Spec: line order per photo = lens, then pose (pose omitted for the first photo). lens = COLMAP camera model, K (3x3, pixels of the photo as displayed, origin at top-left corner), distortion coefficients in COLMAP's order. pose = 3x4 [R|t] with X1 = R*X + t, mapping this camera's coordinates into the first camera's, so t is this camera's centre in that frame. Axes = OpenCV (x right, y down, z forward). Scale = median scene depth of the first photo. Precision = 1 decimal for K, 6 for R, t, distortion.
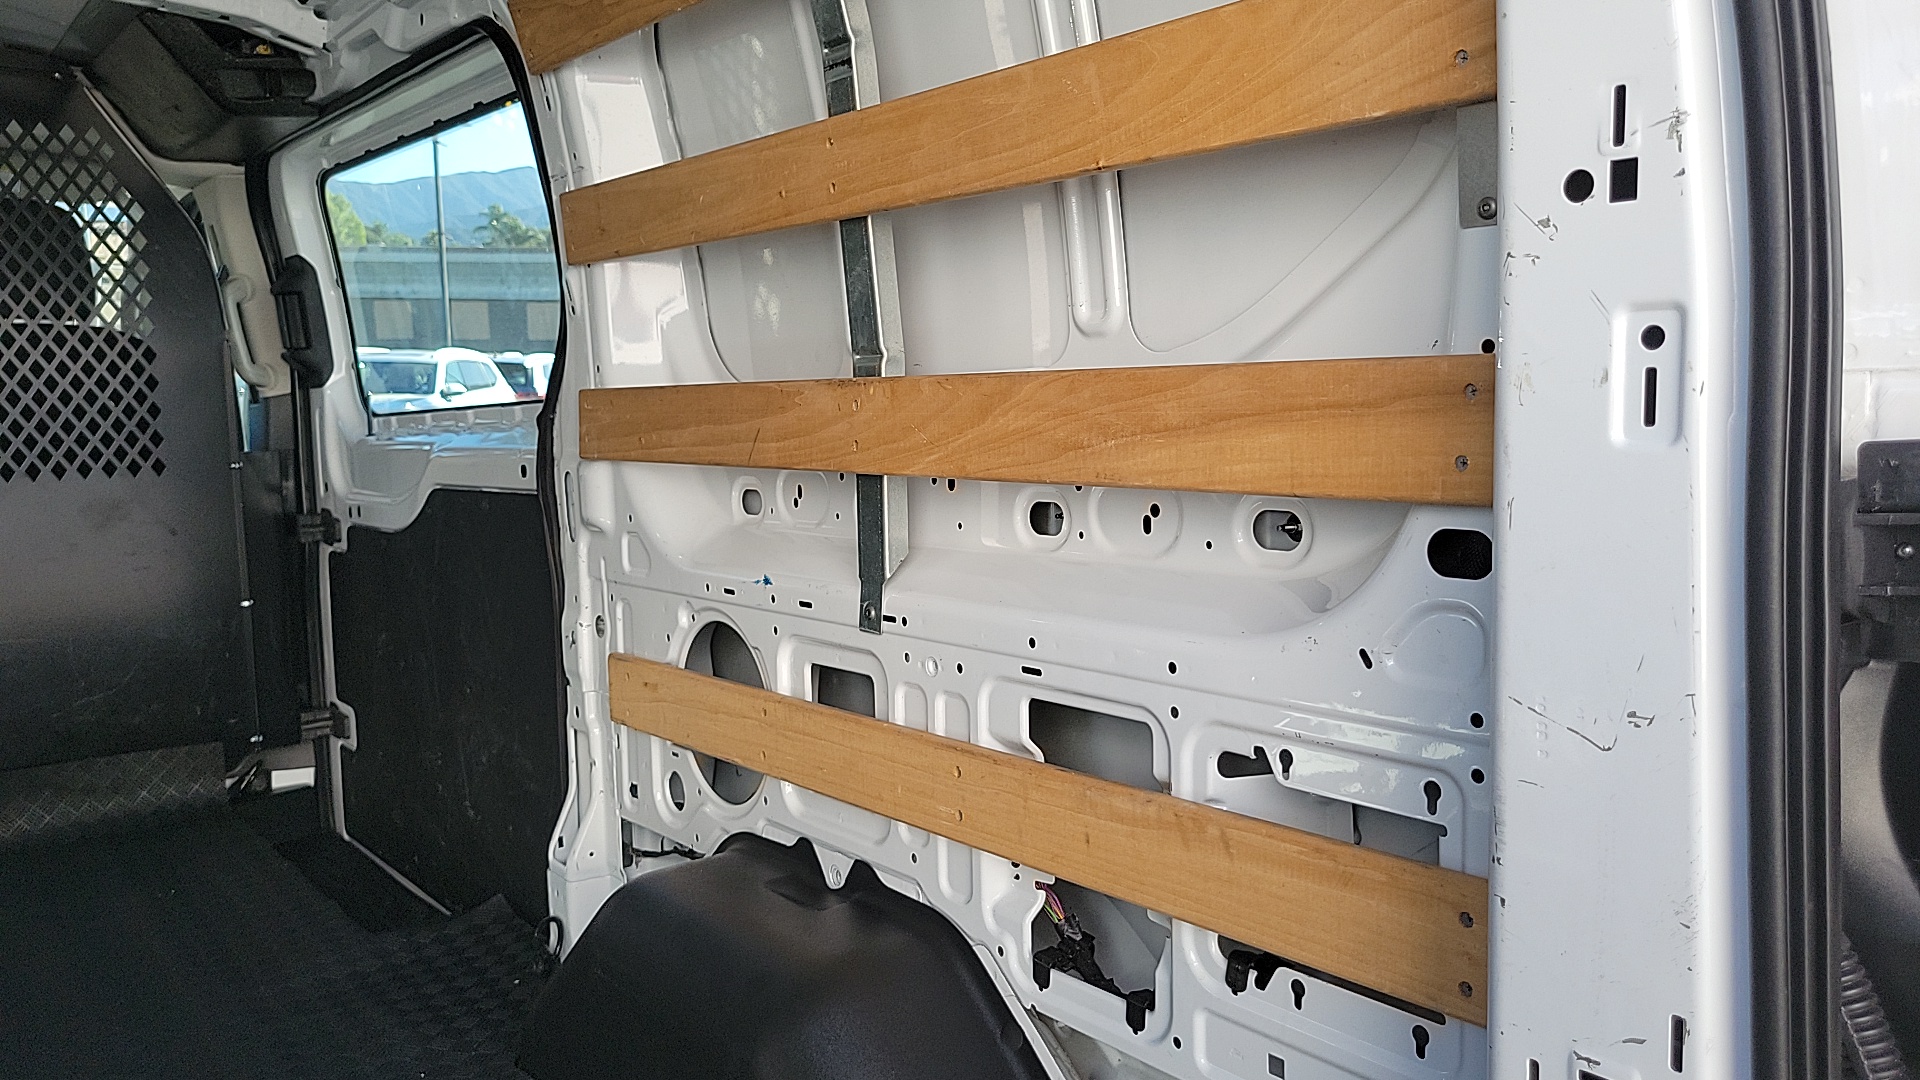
lens RADIAL K [[1442.8, 0, 957.3], [0, 1442.8, 560.2], [0, 0, 1]] dist [0.038679, -0.024220]
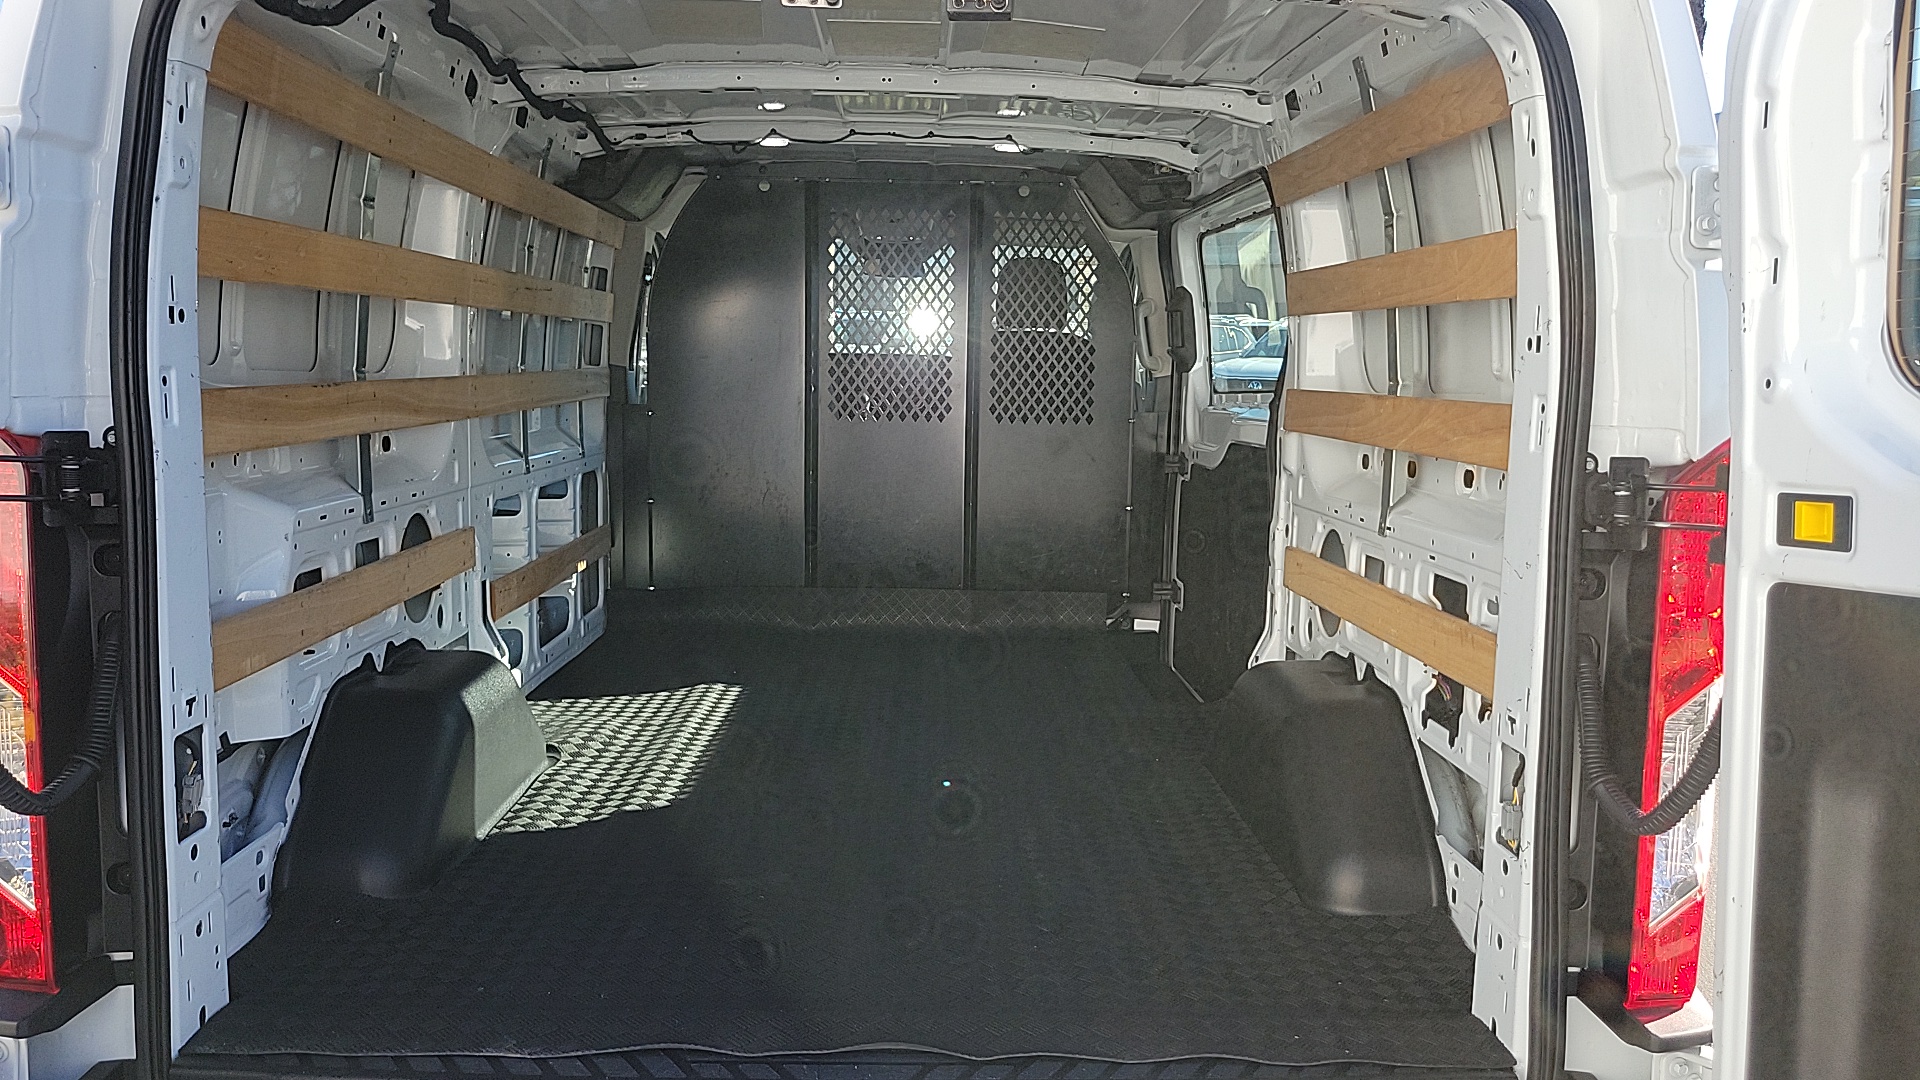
lens RADIAL K [[1442.8, 0, 939.2], [0, 1442.8, 571.1], [0, 0, 1]] dist [0.038679, -0.024220]
pose [[0.799224, 0.117738, -0.589389, 0.377297], [-0.097596, 0.993033, 0.066028, 0.018637], [0.593057, 0.004751, 0.805147, -0.521089]]
